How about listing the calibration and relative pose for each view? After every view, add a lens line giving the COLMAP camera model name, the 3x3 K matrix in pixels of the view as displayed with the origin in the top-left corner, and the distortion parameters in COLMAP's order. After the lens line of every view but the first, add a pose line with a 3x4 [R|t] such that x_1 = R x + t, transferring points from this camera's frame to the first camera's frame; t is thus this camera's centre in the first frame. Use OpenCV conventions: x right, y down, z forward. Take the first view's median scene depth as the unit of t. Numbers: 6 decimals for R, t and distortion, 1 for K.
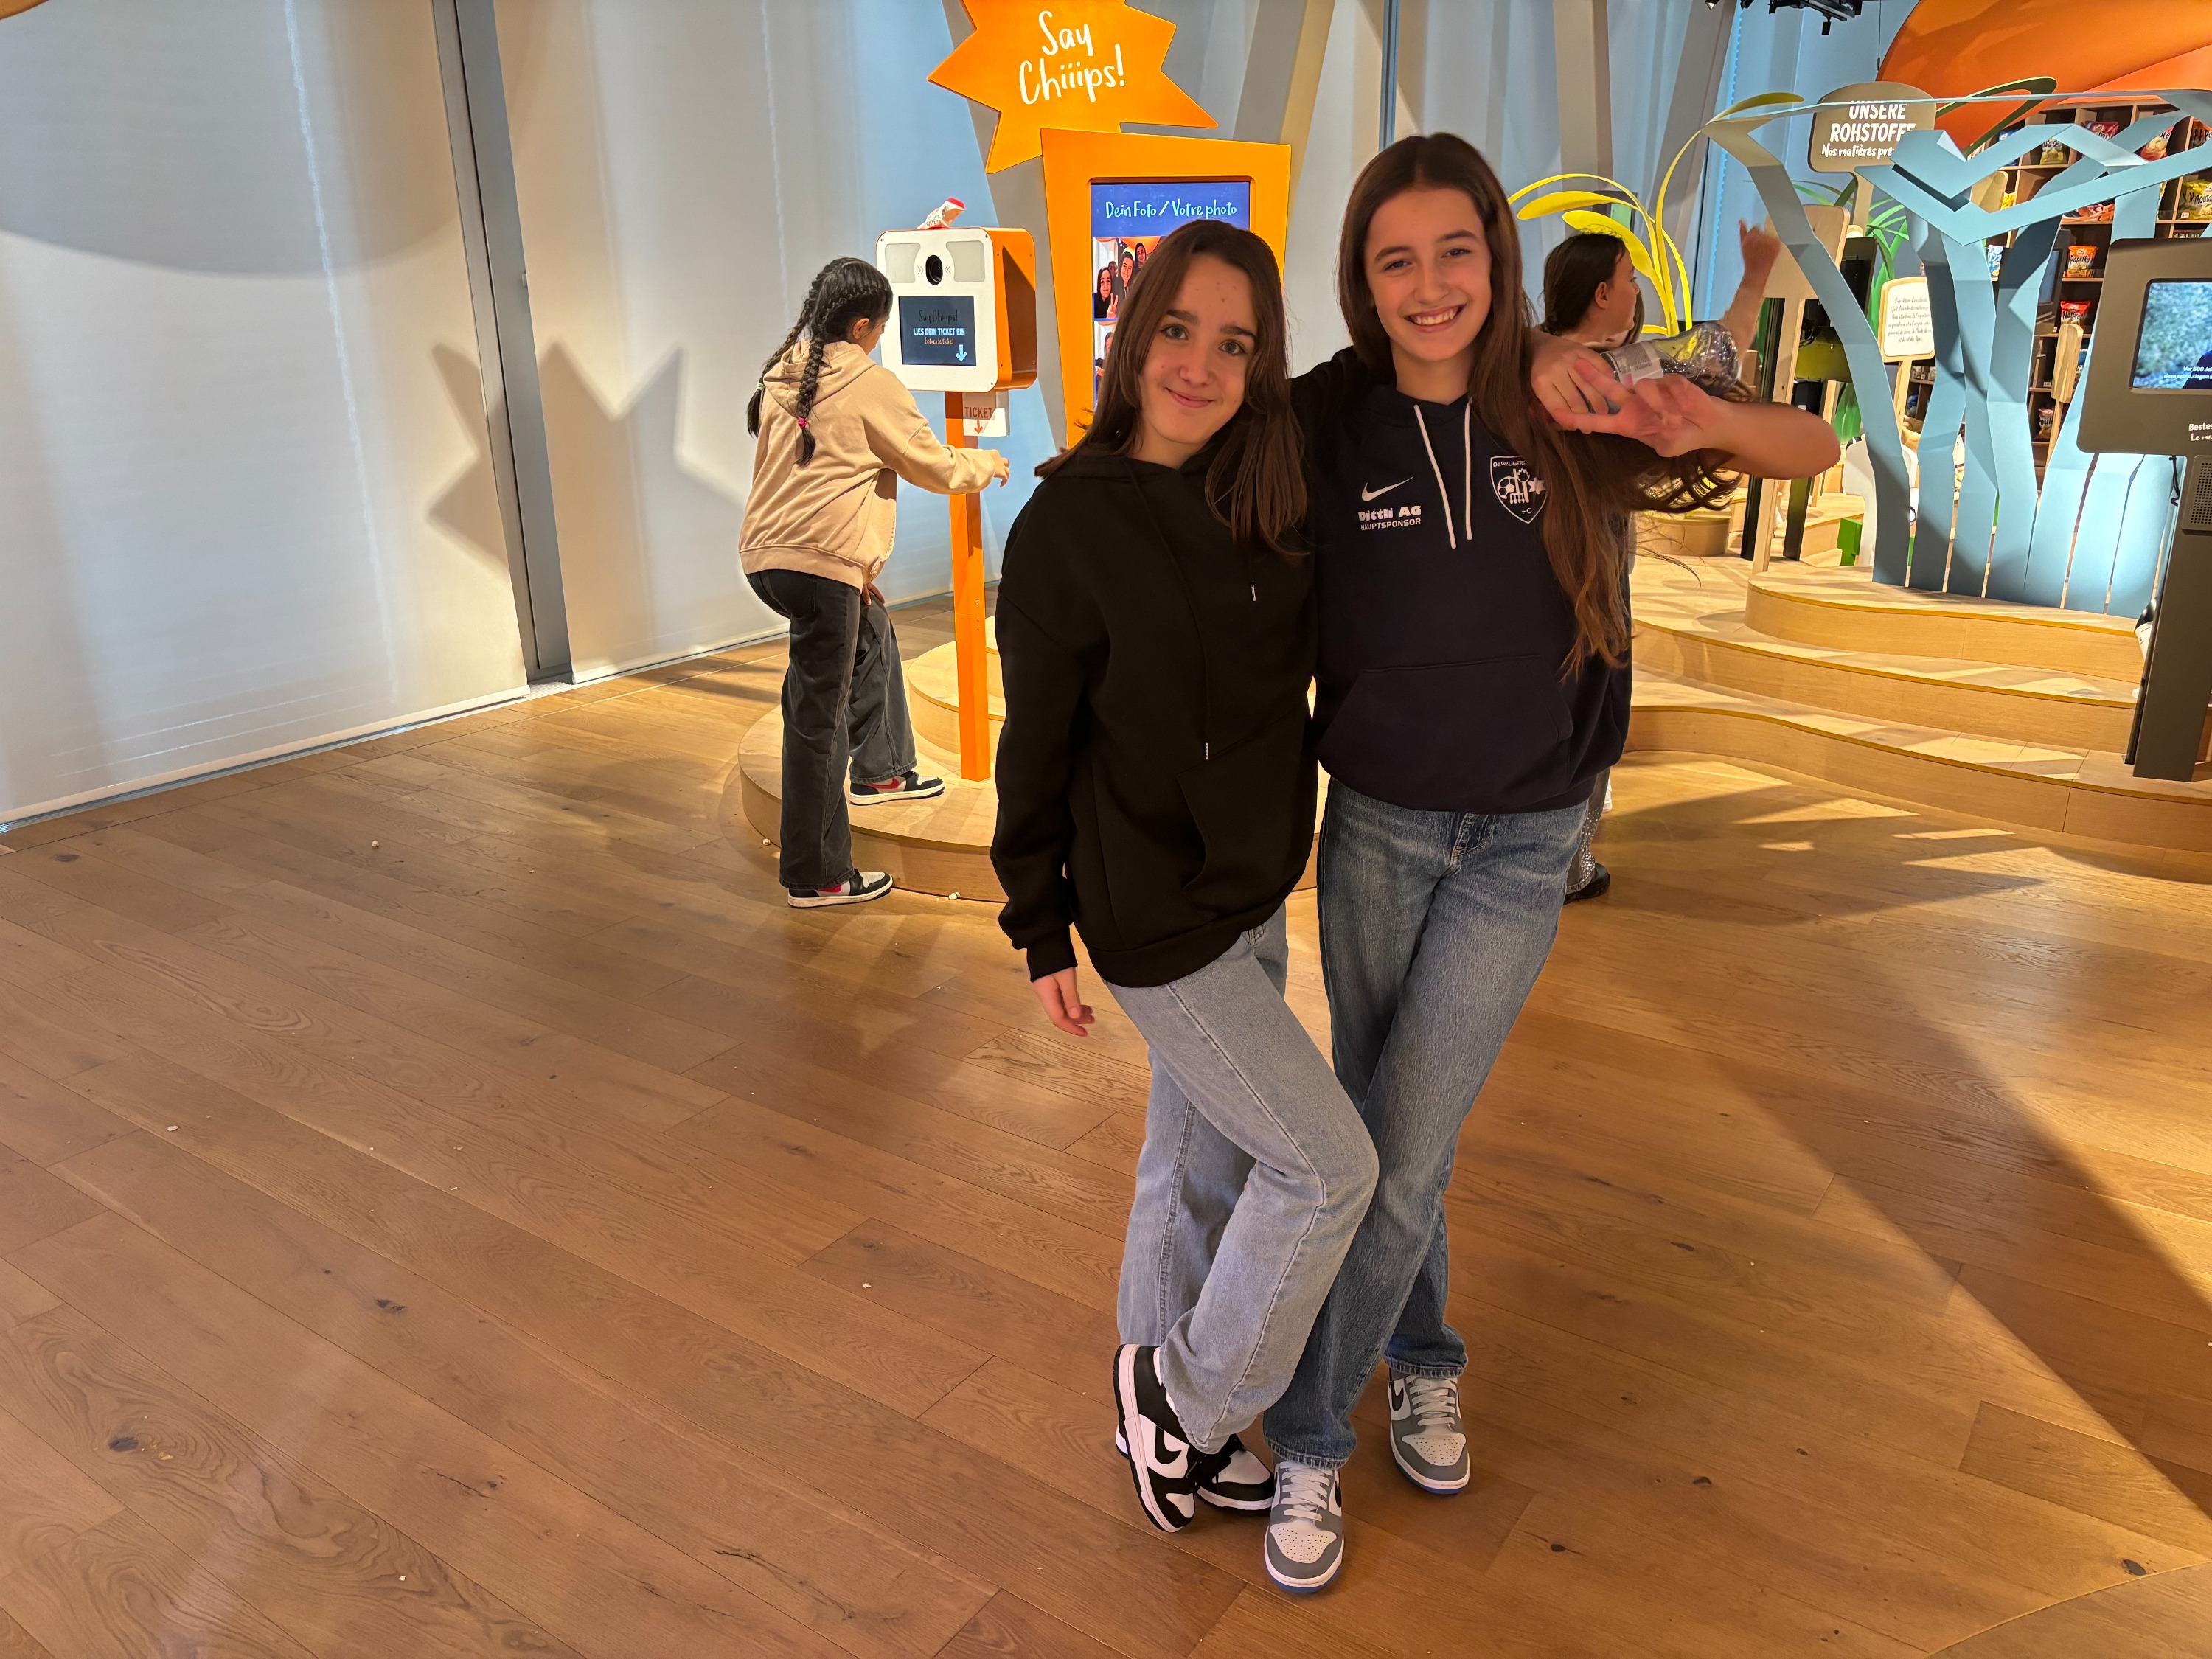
lens RADIAL K [[1687.7, 0, 1109.7], [0, 1687.7, 826.0], [0, 0, 1]] dist [0.009058, 0.003690]
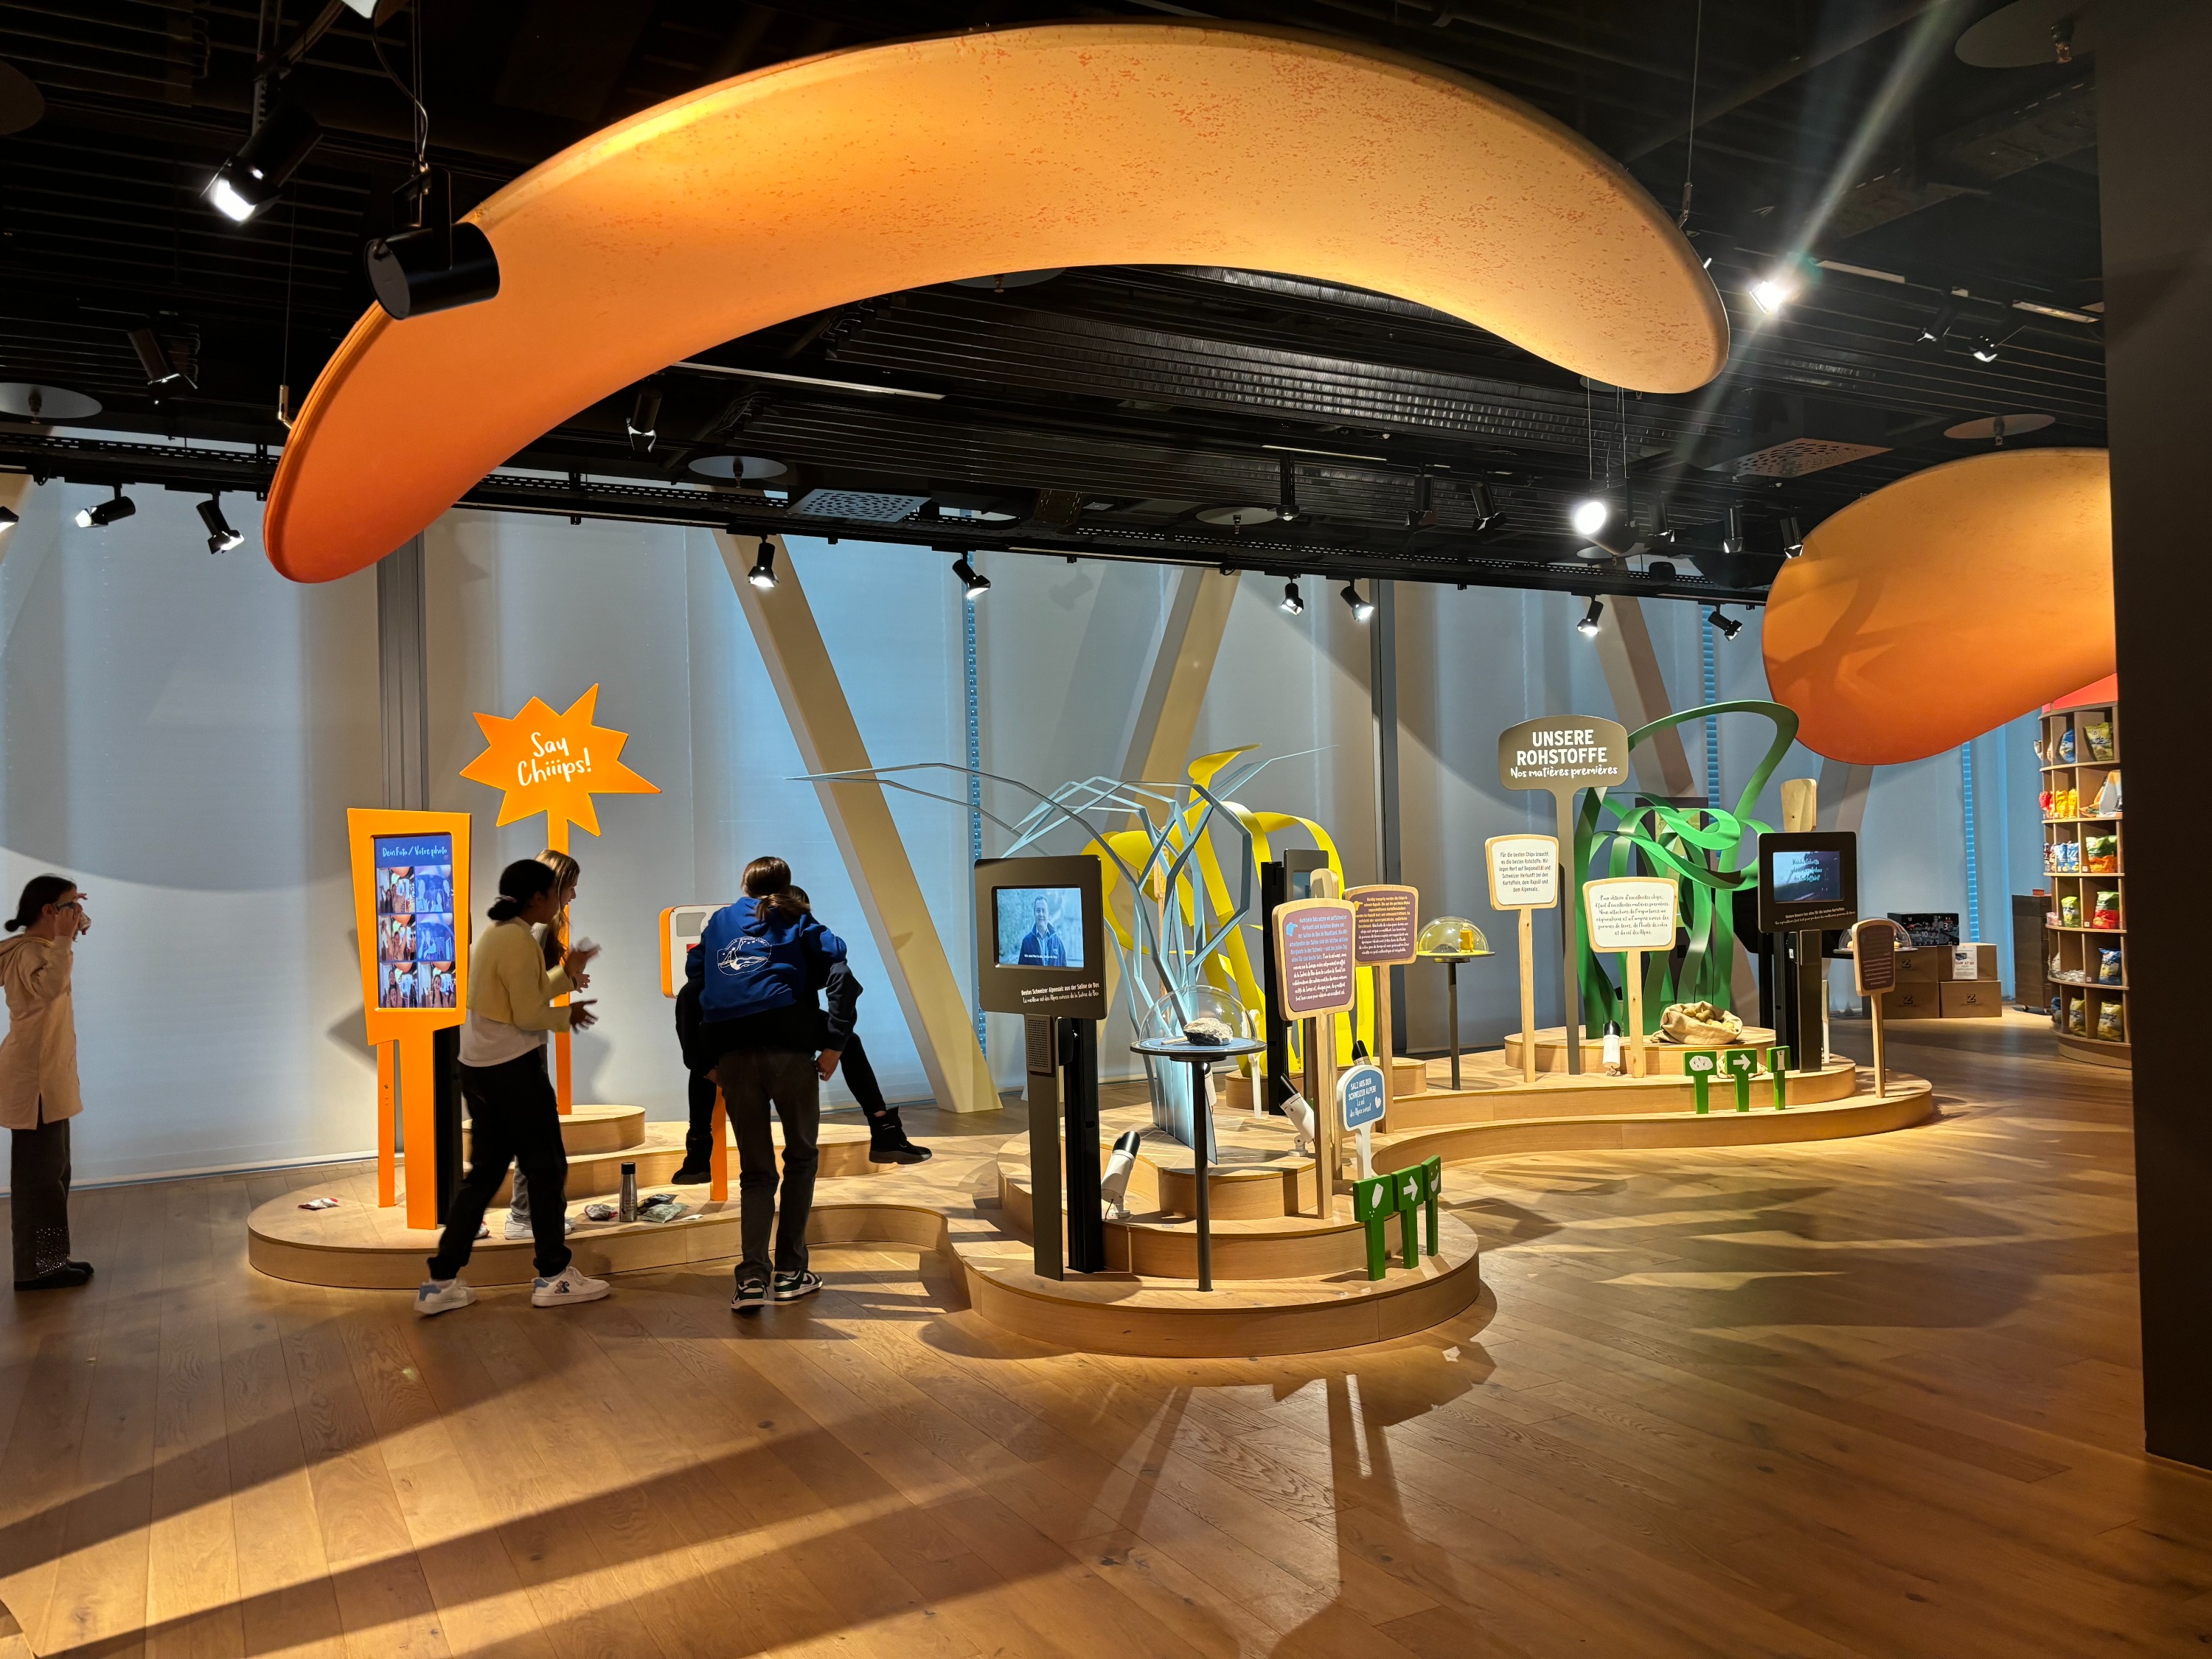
lens RADIAL K [[1687.7, 0, 1102.3], [0, 1687.7, 823.1], [0, 0, 1]] dist [0.009058, 0.003690]
pose [[0.902163, -0.023822, -0.430736, 1.132521], [-0.123318, 0.942568, -0.310417, 0.034926], [0.413393, 0.333164, 0.847412, -0.115989]]
